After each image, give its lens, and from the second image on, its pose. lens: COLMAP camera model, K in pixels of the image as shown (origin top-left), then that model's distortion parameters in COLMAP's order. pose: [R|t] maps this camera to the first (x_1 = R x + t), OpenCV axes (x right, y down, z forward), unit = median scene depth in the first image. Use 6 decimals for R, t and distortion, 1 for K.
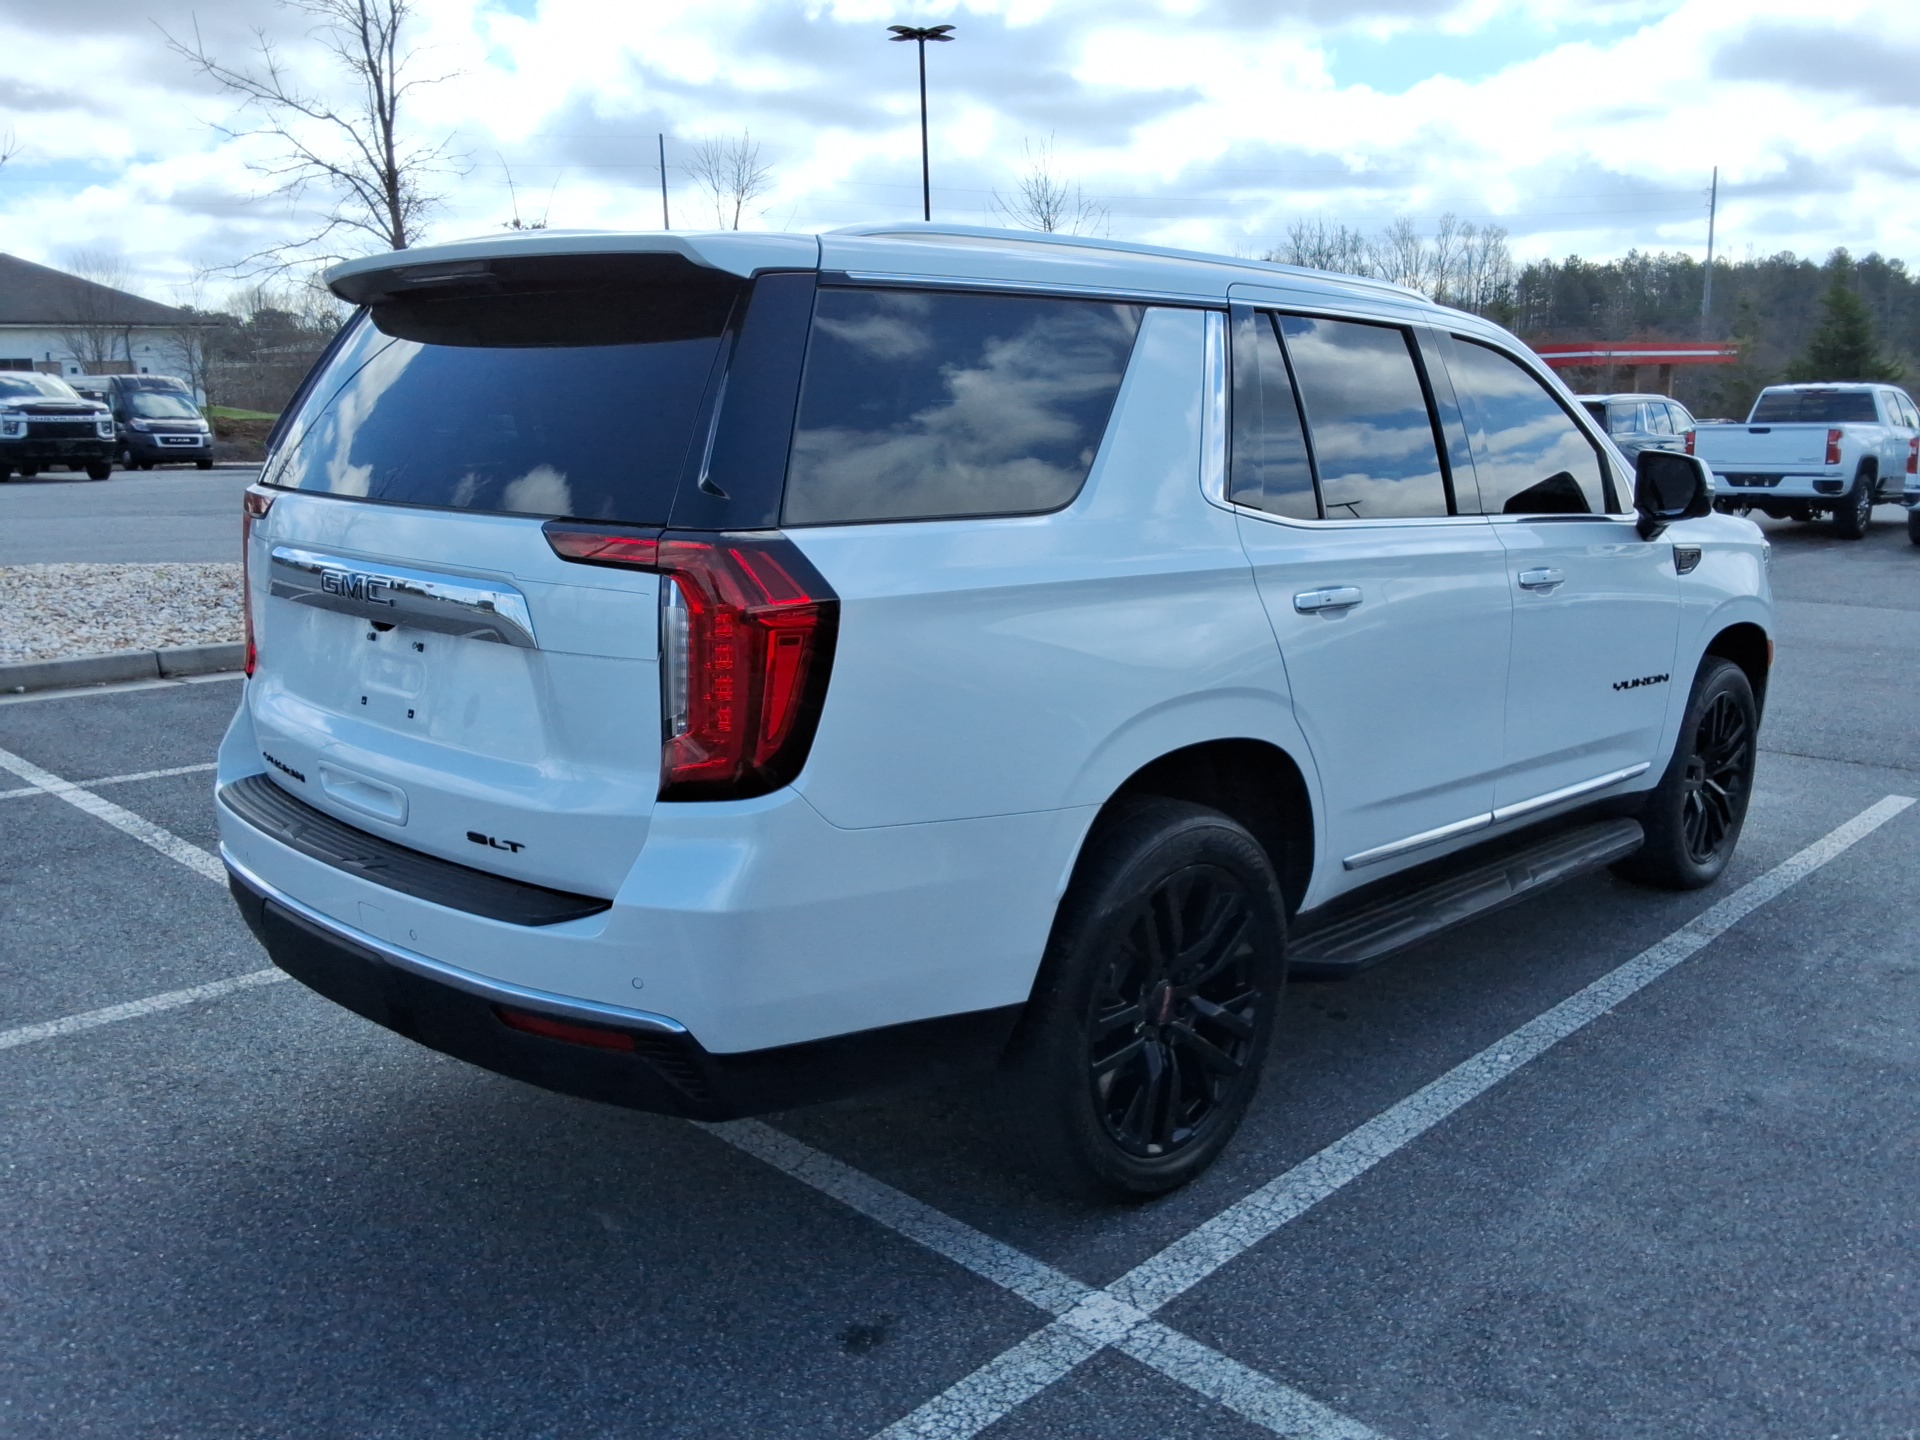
lens RADIAL K [[1531.8, 0, 972.8], [0, 1531.8, 720.4], [0, 0, 1]] dist [0.082245, -0.119043]
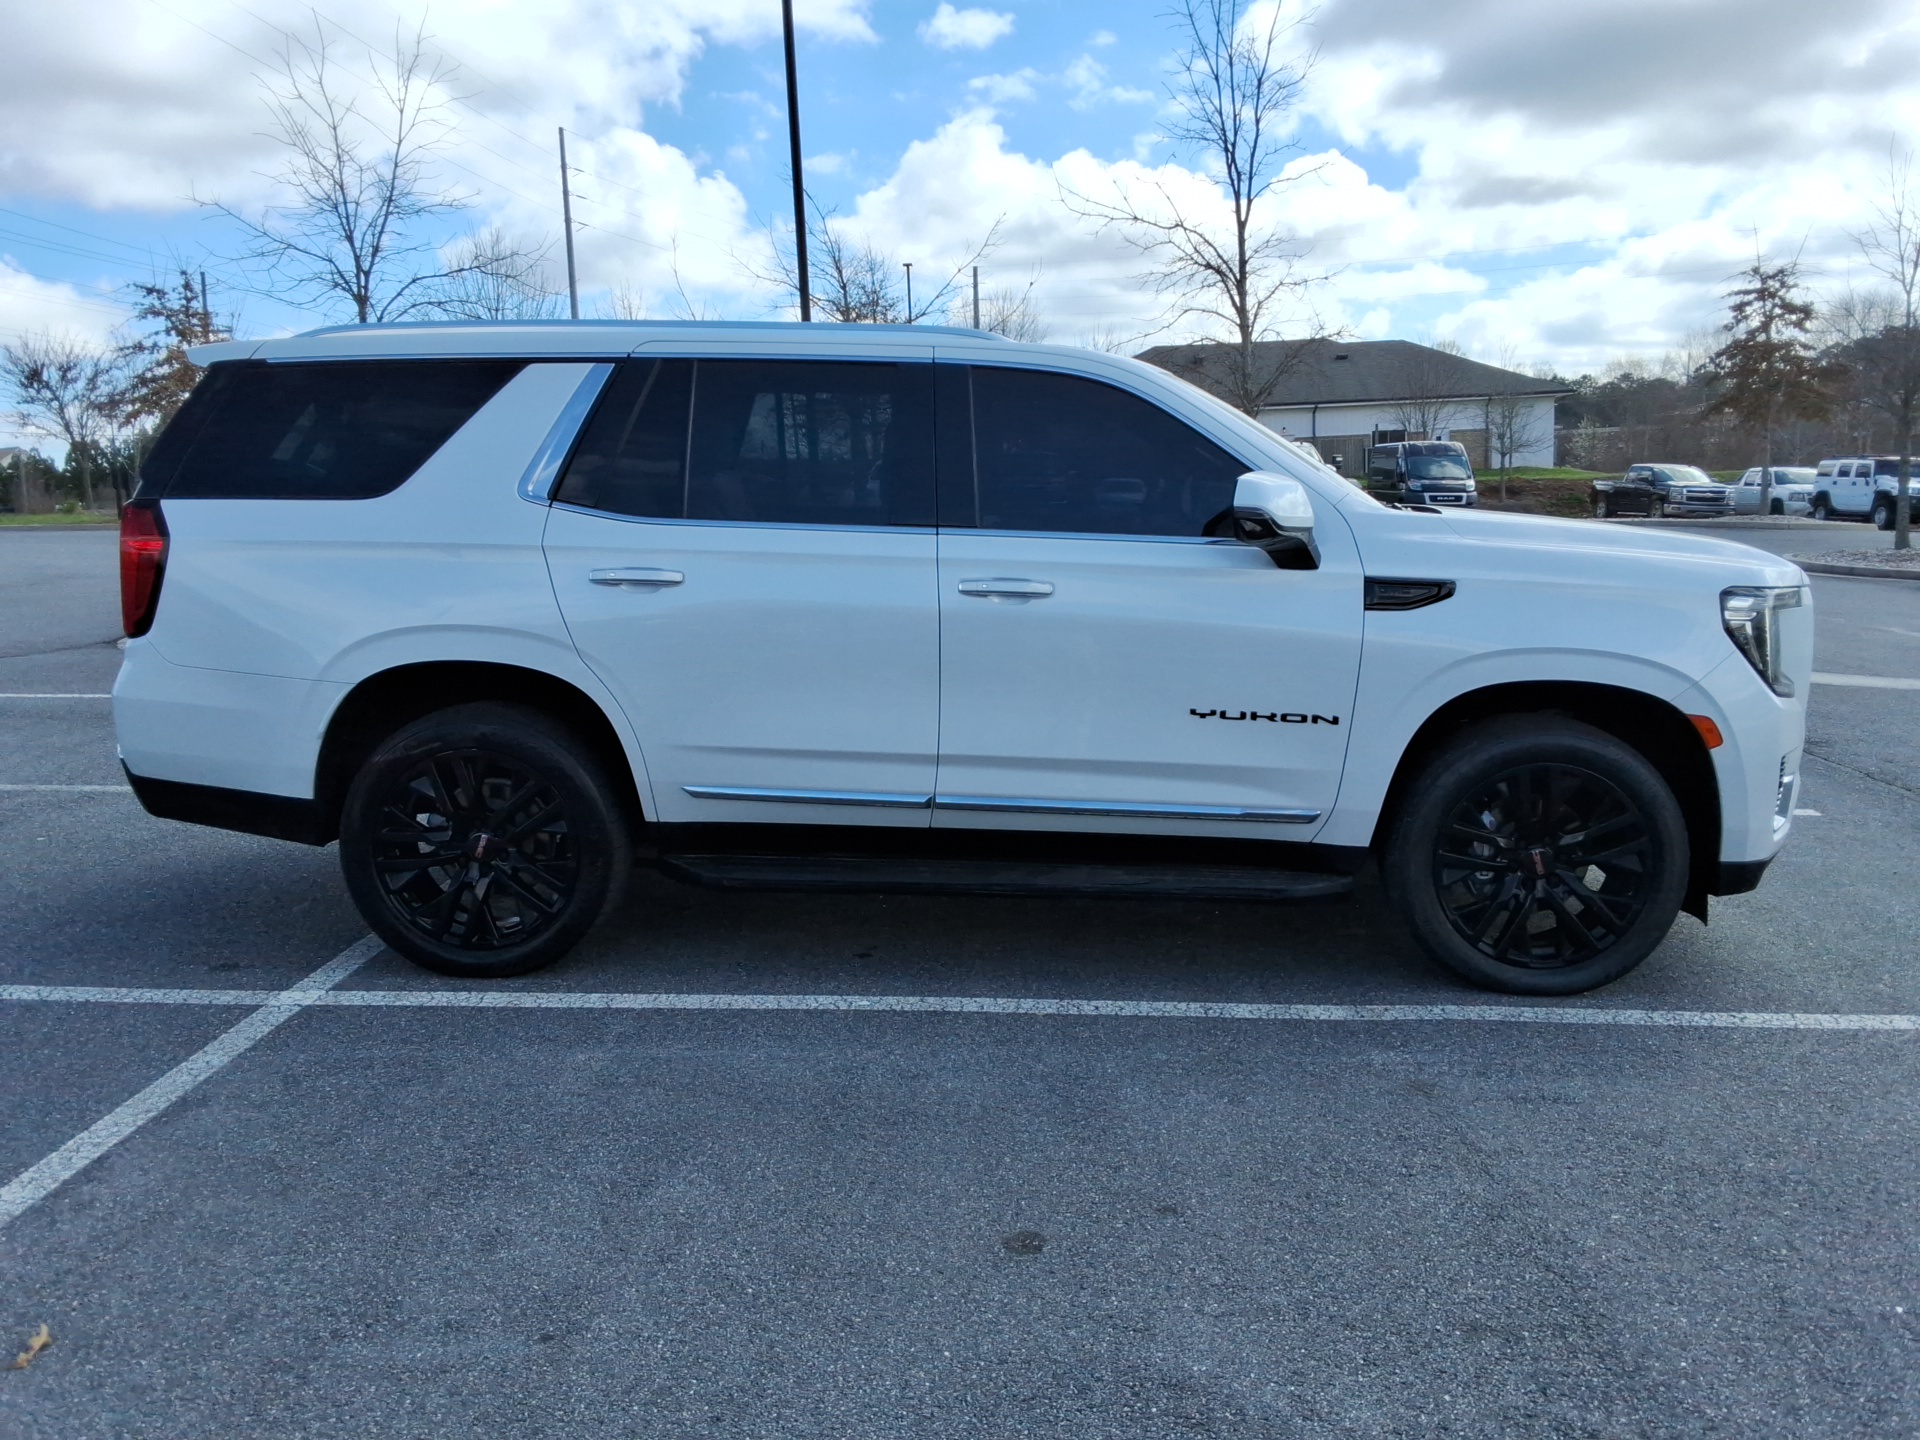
lens RADIAL K [[1531.8, 0, 965.2], [0, 1531.8, 708.2], [0, 0, 1]] dist [0.082245, -0.119043]
pose [[0.661698, 0.102675, -0.742707, 0.153903], [-0.137143, 0.990442, 0.014739, -0.002878], [0.737121, 0.092104, 0.669454, 0.037321]]
